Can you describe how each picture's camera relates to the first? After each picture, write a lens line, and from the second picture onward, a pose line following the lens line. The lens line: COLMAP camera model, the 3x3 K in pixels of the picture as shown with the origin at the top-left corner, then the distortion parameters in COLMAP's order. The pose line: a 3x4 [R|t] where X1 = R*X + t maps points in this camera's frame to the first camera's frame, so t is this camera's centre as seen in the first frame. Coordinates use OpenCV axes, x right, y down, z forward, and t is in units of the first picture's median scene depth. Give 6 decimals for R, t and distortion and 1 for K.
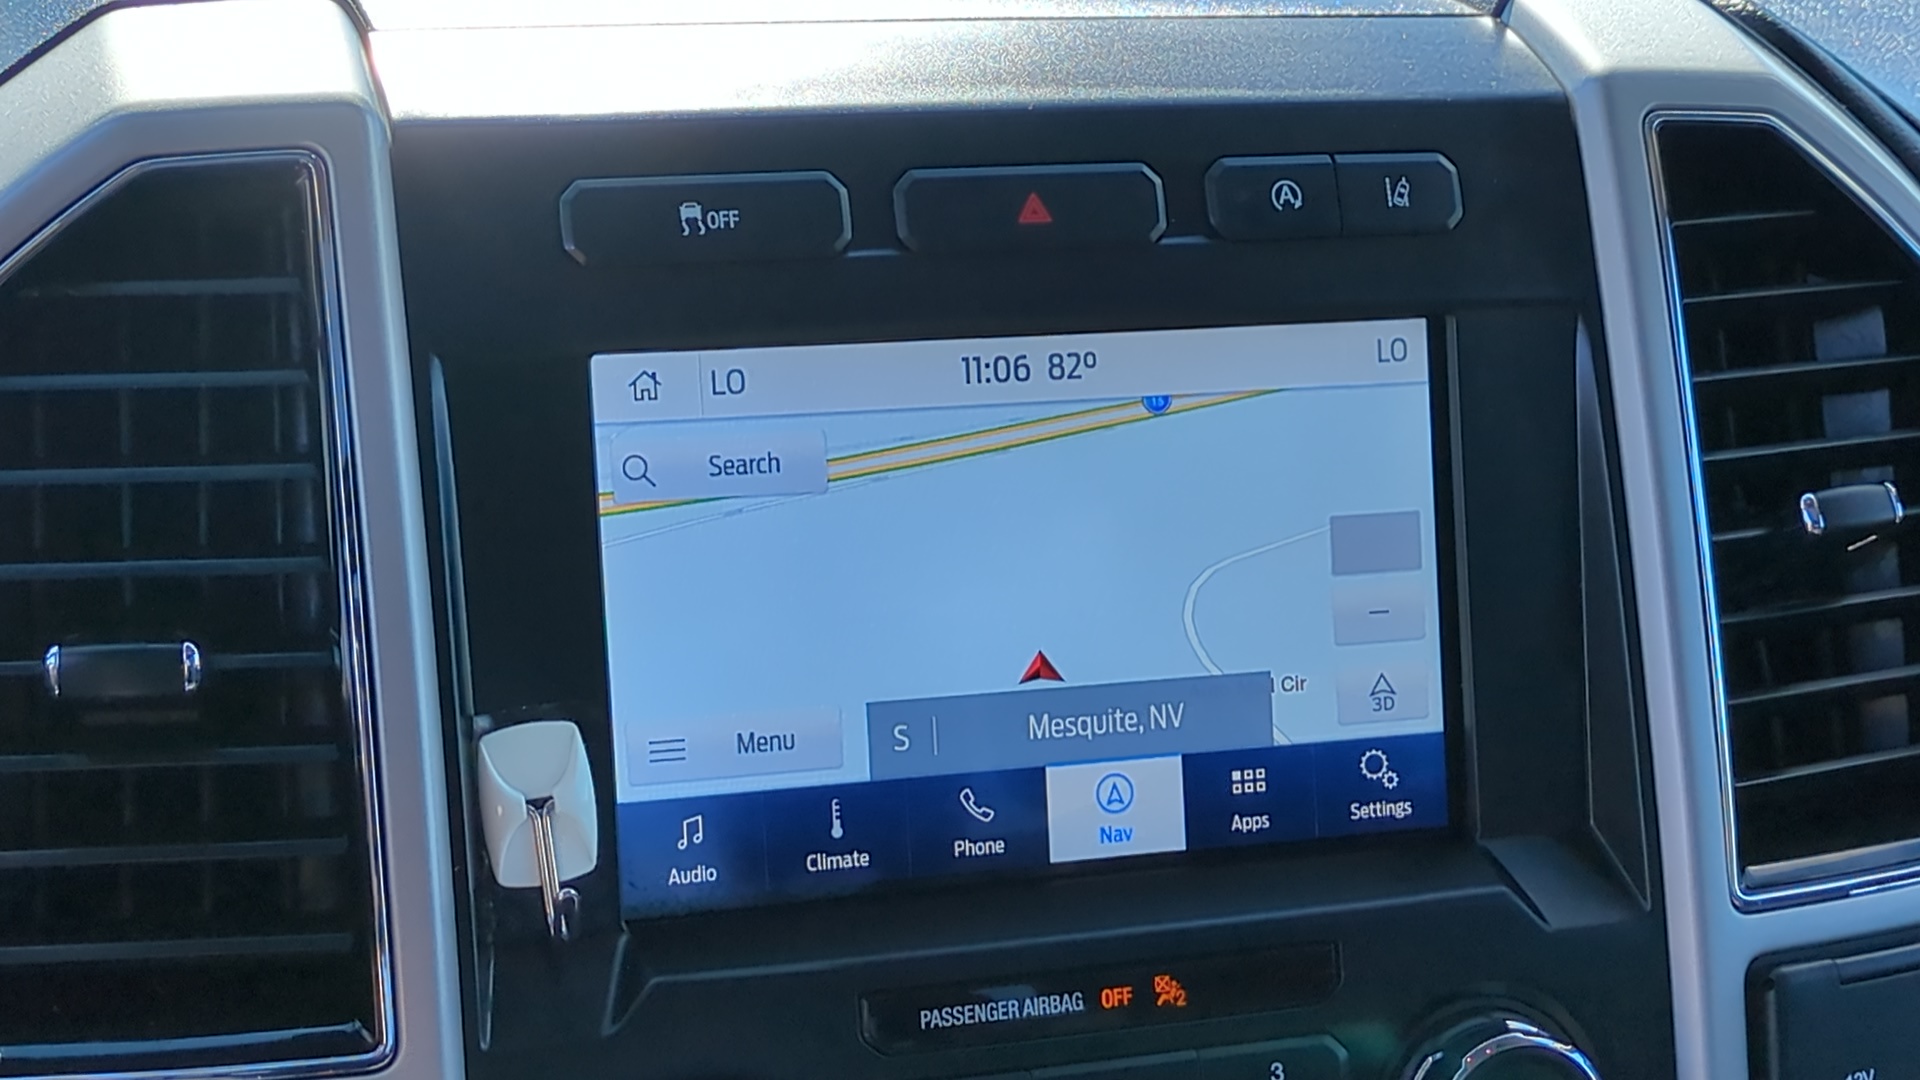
lens RADIAL K [[3253.9, 0, 970.2], [0, 3253.9, 544.0], [0, 0, 1]] dist [0.056551, 0.000000]
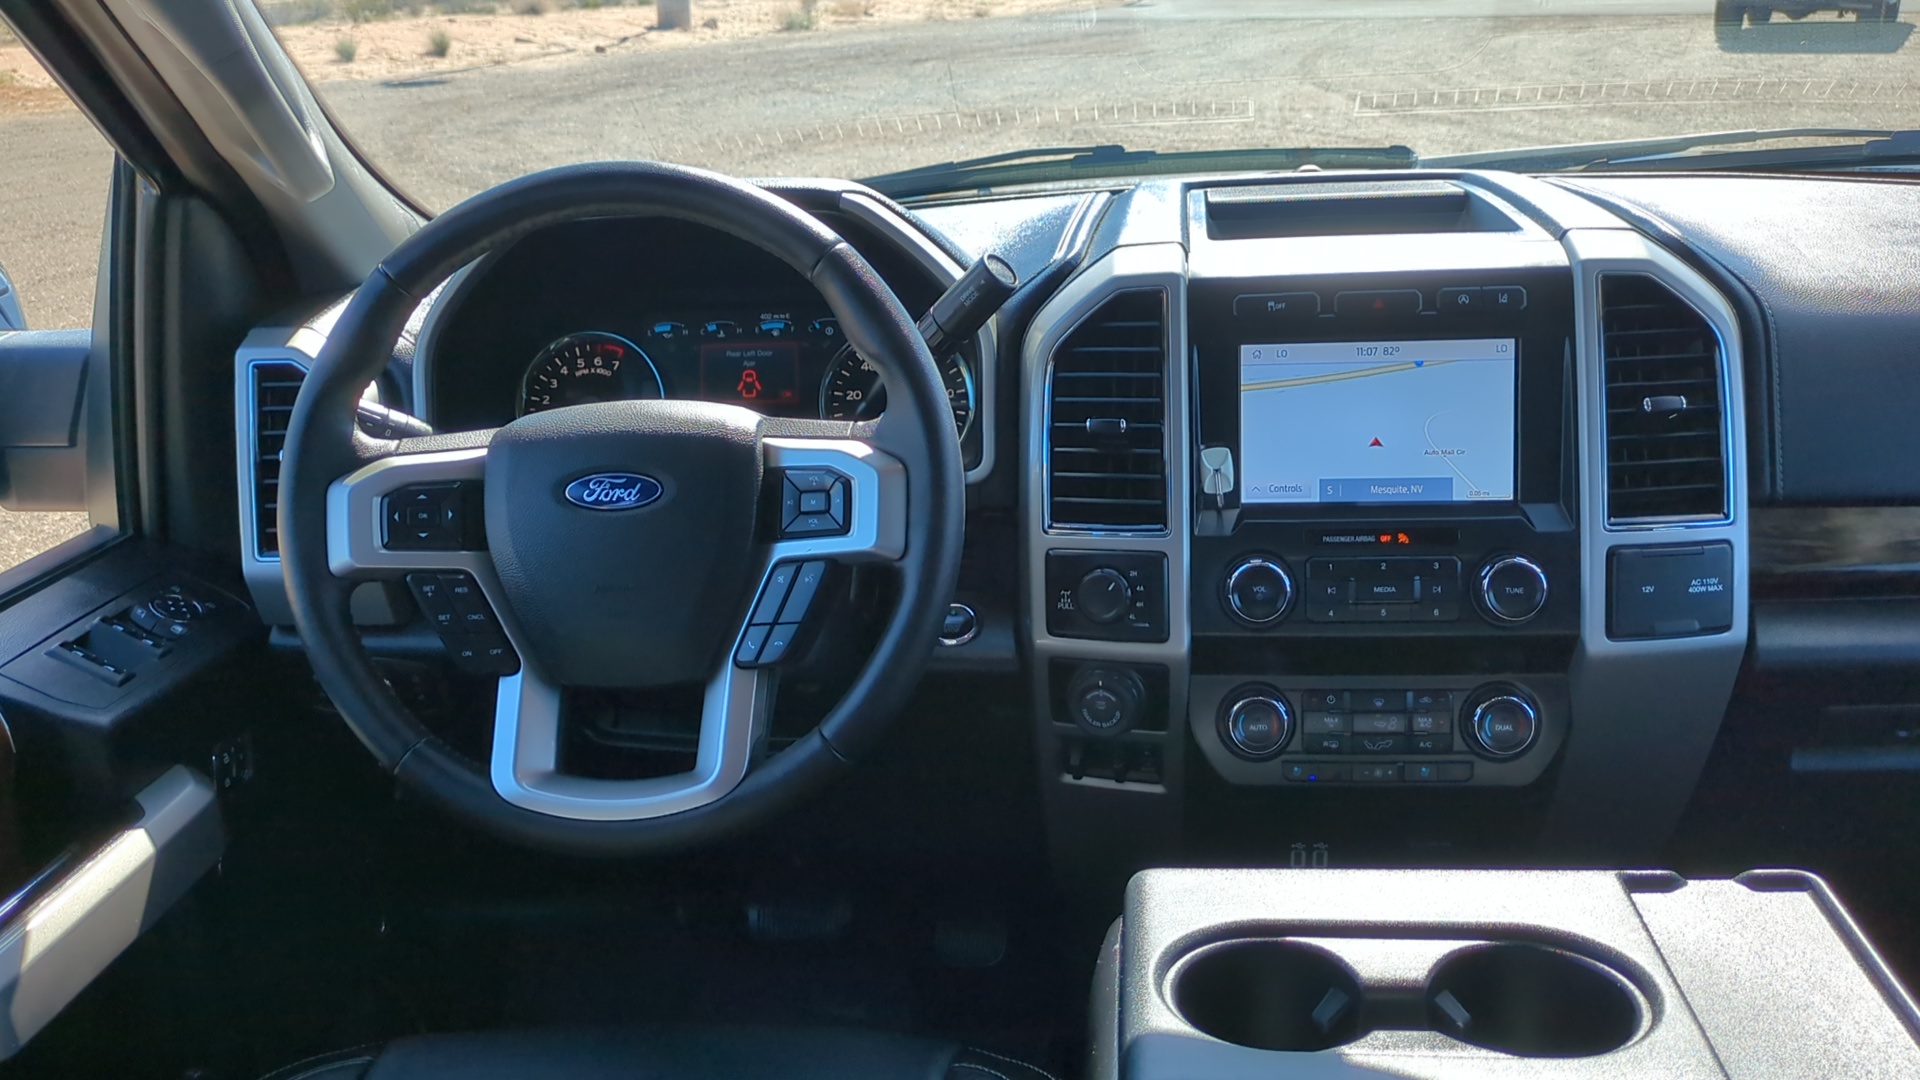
lens RADIAL K [[1652.8, 0, 961.9], [0, 1652.8, 542.3], [0, 0, 1]] dist [0.058428, -0.072032]
pose [[0.912588, 0.064628, -0.403740, 0.337006], [-0.048502, 0.997568, 0.050054, 0.078057], [0.405993, -0.026096, 0.913503, -0.744272]]
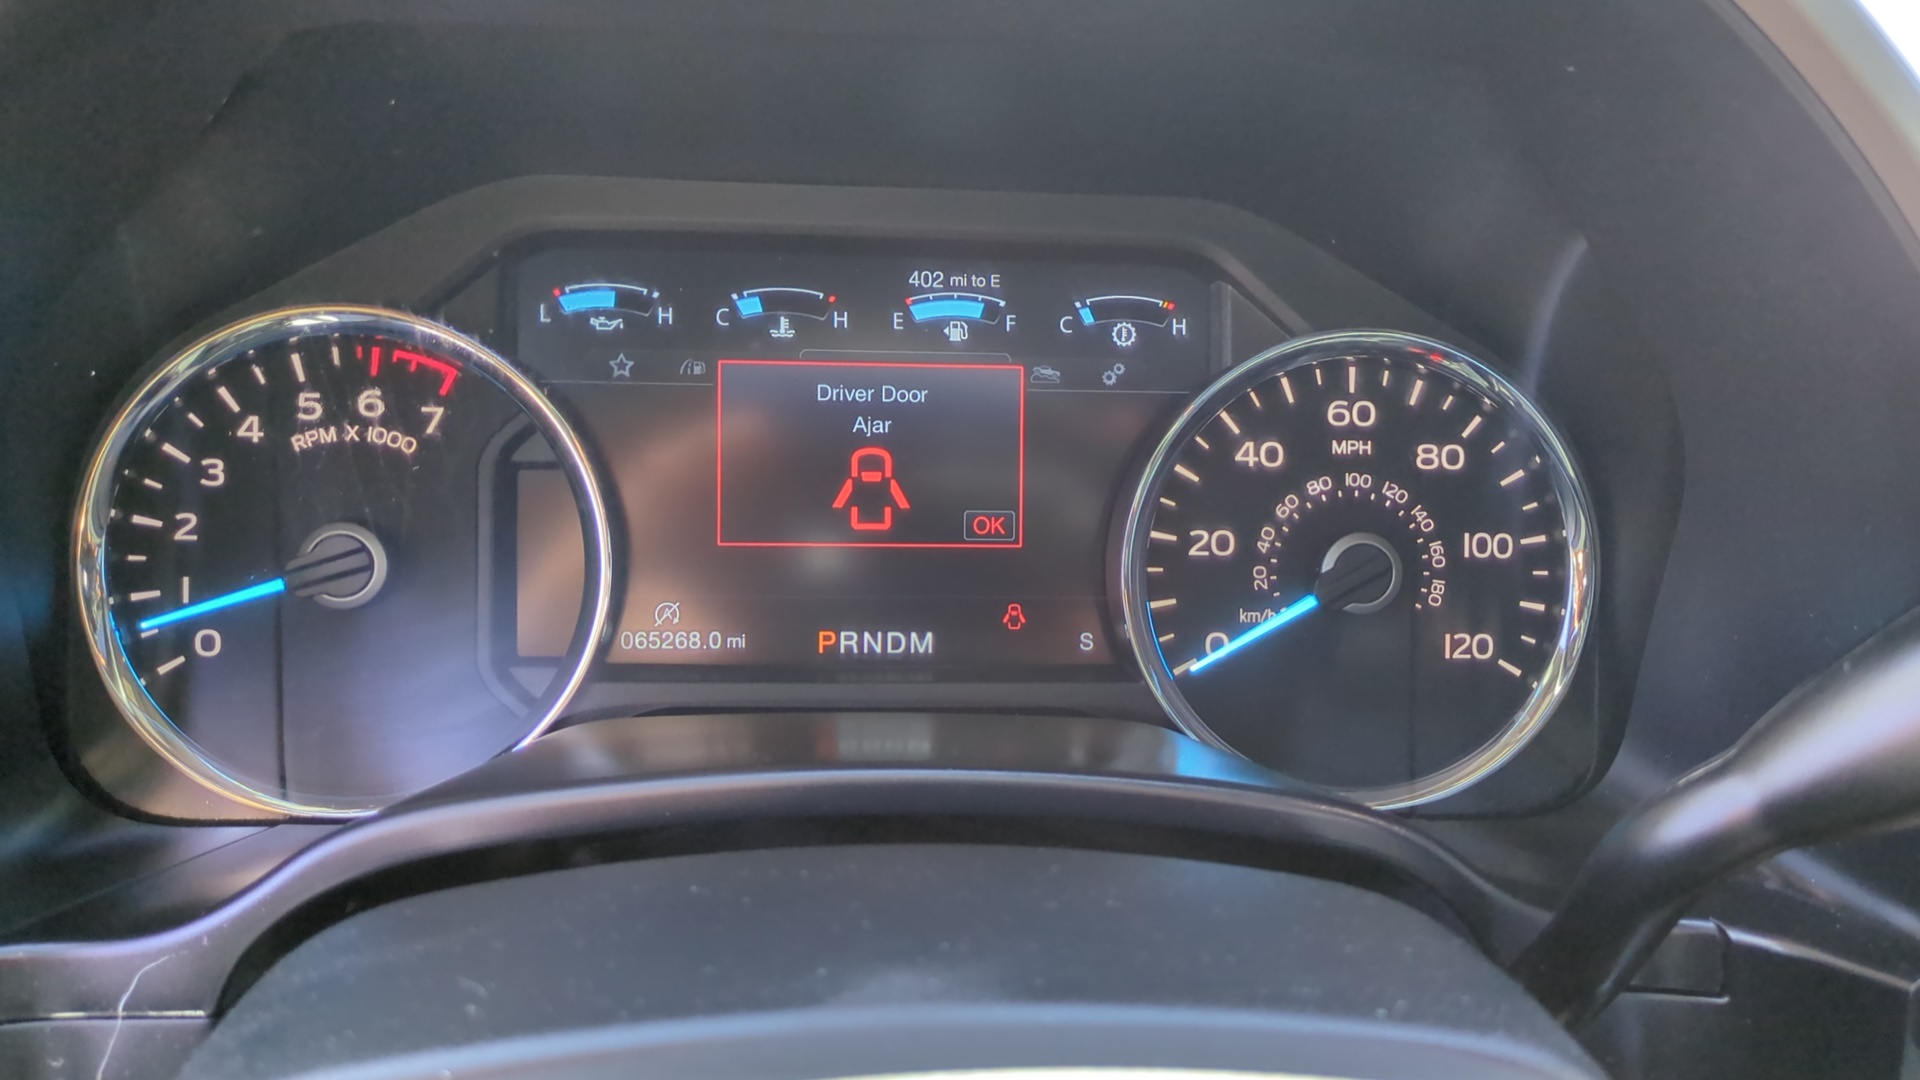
lens RADIAL K [[1652.8, 0, 988.1], [0, 1652.8, 516.3], [0, 0, 1]] dist [0.058428, -0.072032]
pose [[0.971769, 0.114628, -0.206219, -0.580574], [-0.089724, 0.987922, 0.126334, -0.082101], [0.218210, -0.104264, 0.970316, 0.422326]]
